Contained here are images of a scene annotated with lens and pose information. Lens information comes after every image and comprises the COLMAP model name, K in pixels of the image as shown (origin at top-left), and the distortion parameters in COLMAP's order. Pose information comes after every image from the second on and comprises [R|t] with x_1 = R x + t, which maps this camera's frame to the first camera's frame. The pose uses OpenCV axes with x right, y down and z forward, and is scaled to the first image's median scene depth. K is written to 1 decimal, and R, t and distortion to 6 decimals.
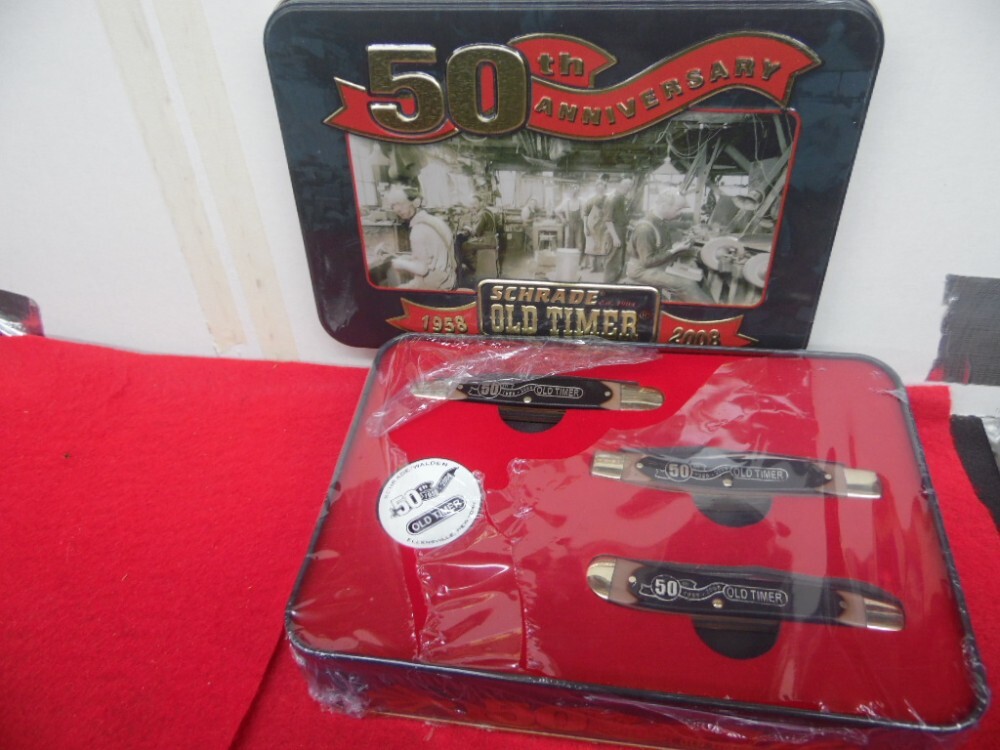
lens RADIAL K [[788.3, 0, 500.0], [0, 788.3, 375.0], [0, 0, 1]] dist [-0.010077, 0.004976]
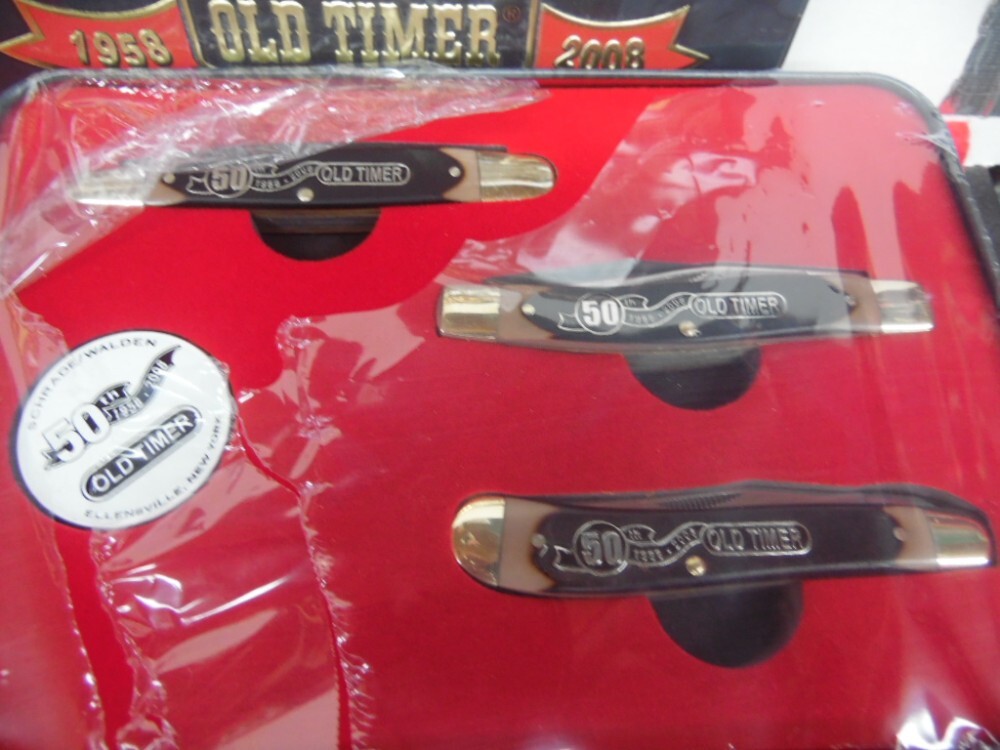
lens RADIAL K [[788.3, 0, 500.0], [0, 788.3, 375.0], [0, 0, 1]] dist [-0.010077, 0.004976]
pose [[0.972220, -0.122117, 0.199690, 0.040934], [0.056078, 0.949795, 0.307806, -0.008445], [-0.227253, -0.288057, 0.930257, 0.444335]]
